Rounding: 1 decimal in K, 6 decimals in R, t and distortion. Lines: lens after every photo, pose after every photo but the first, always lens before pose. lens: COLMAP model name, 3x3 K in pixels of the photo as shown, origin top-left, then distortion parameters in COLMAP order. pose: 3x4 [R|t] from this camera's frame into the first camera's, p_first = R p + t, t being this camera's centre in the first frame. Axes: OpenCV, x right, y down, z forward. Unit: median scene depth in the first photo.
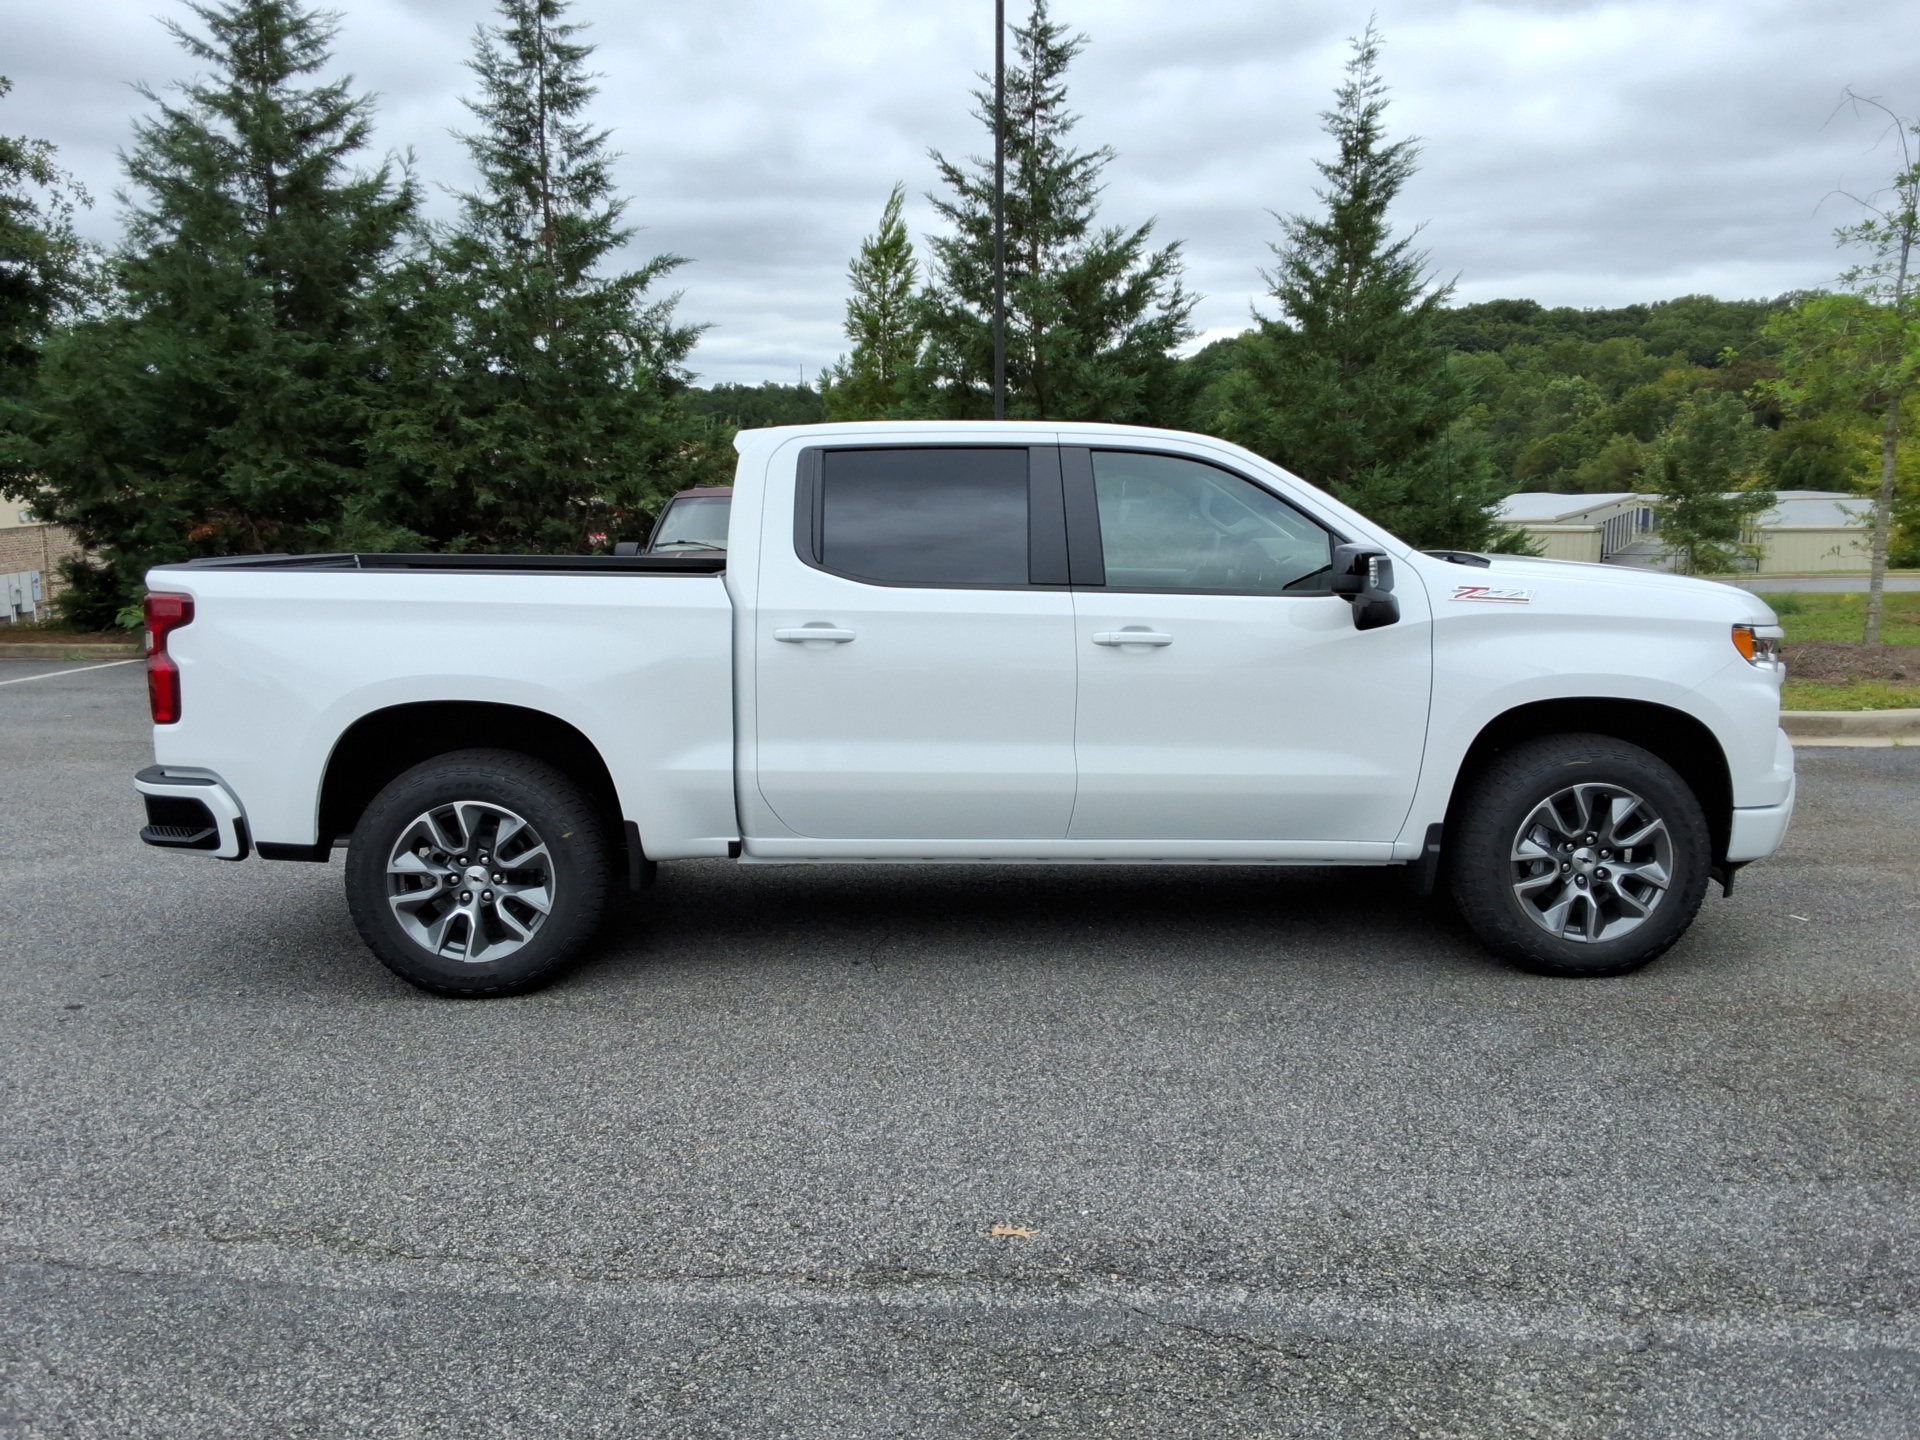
lens RADIAL K [[1527.7, 0, 986.2], [0, 1527.7, 708.2], [0, 0, 1]] dist [0.131075, -0.184673]
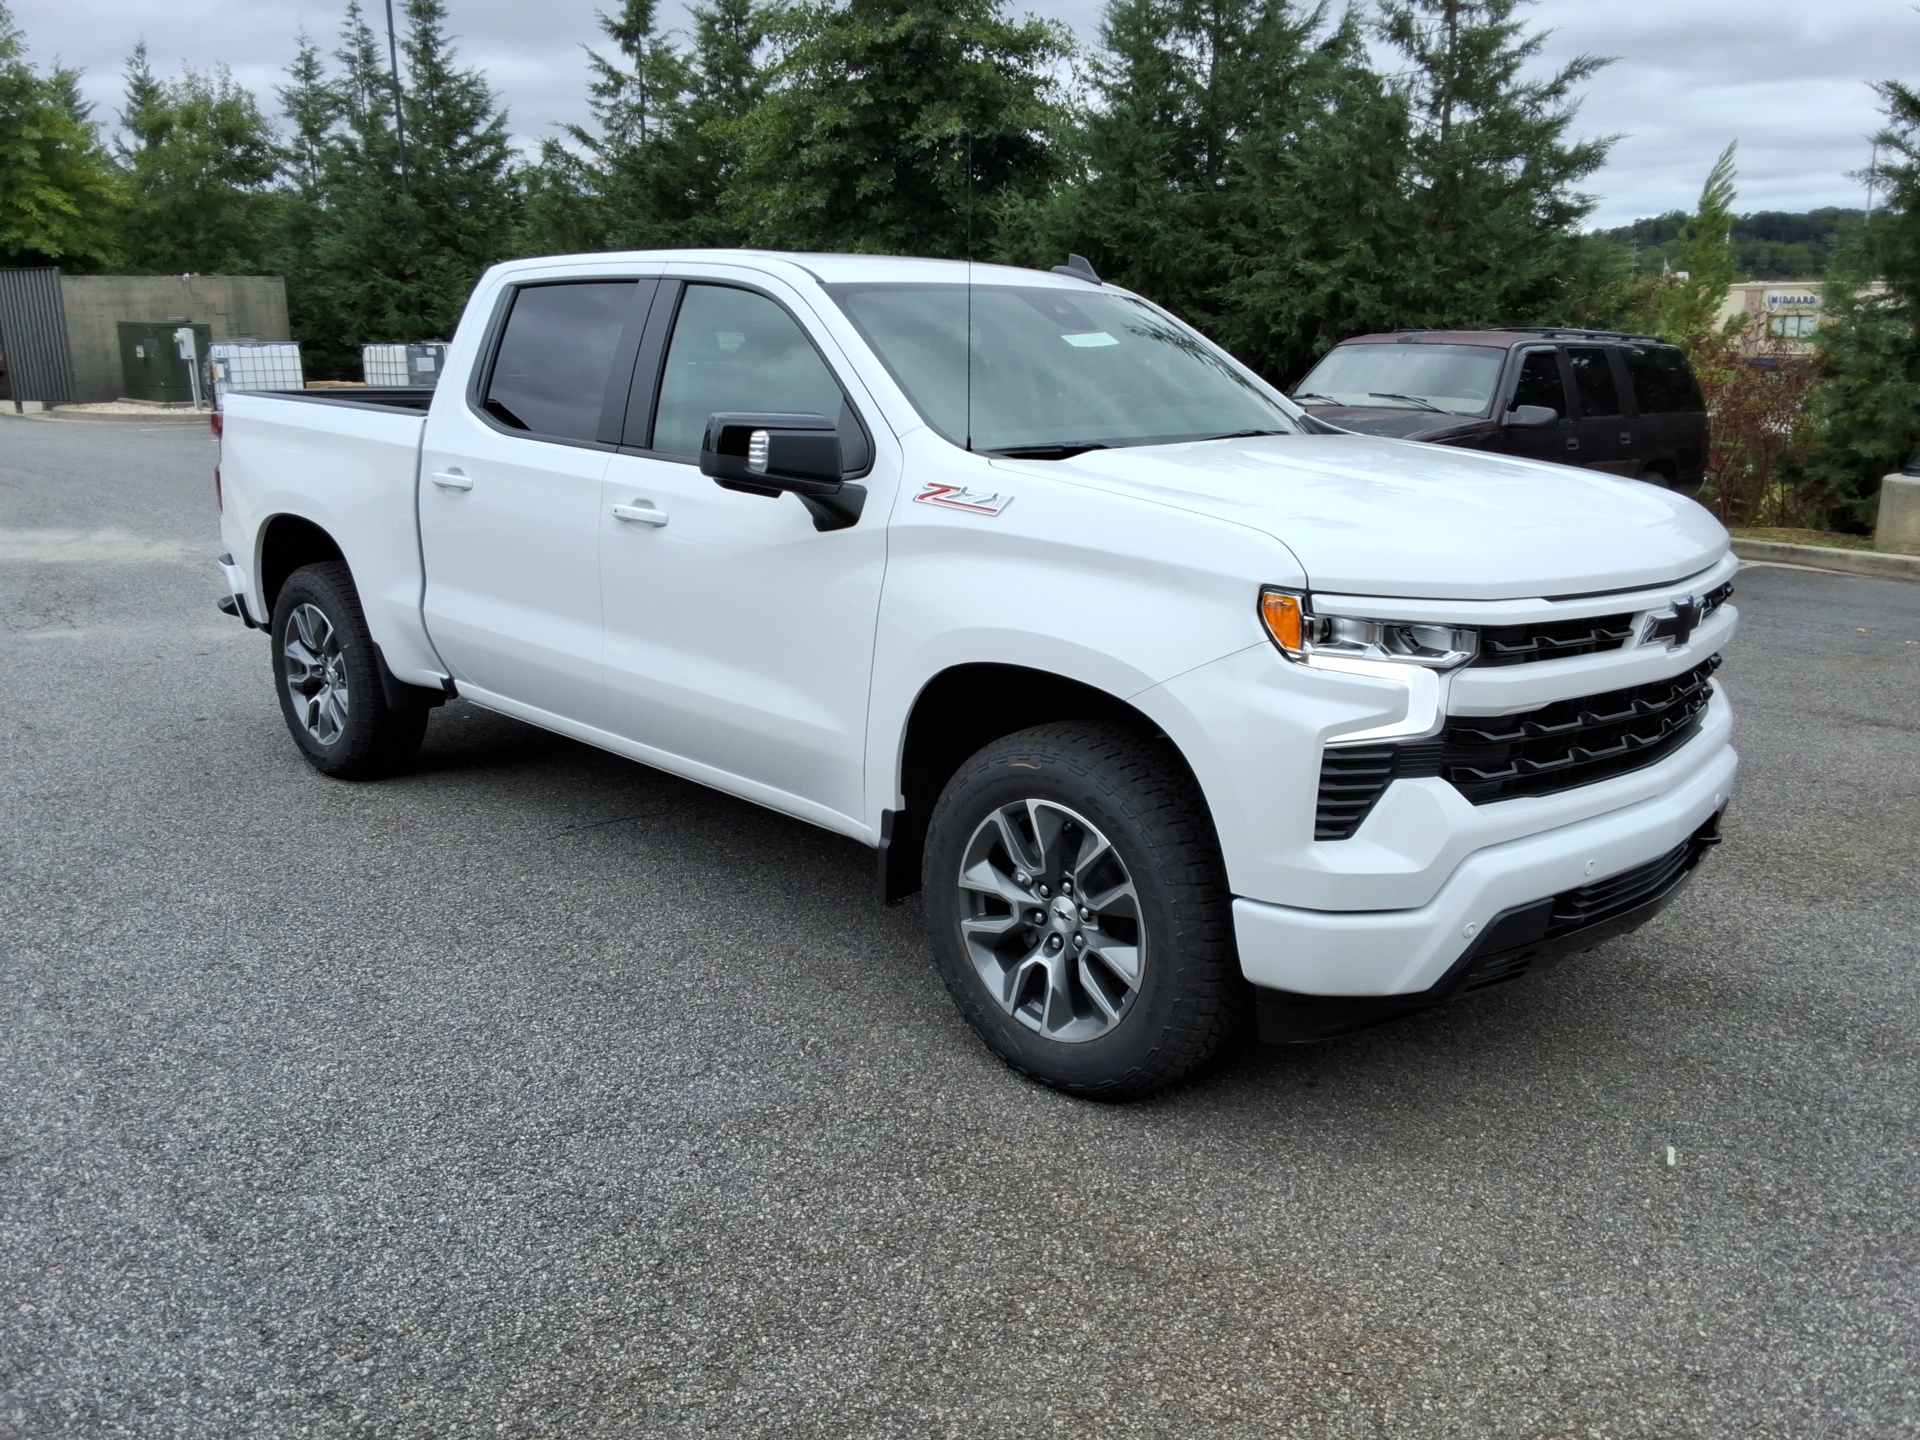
lens RADIAL K [[1517.5, 0, 963.5], [0, 1517.5, 717.5], [0, 0, 1]] dist [0.098934, -0.112477]
pose [[0.705775, 0.179604, -0.685291, 0.235371], [-0.108560, 0.983324, 0.145908, -0.022459], [0.700069, -0.028583, 0.713503, 0.152272]]
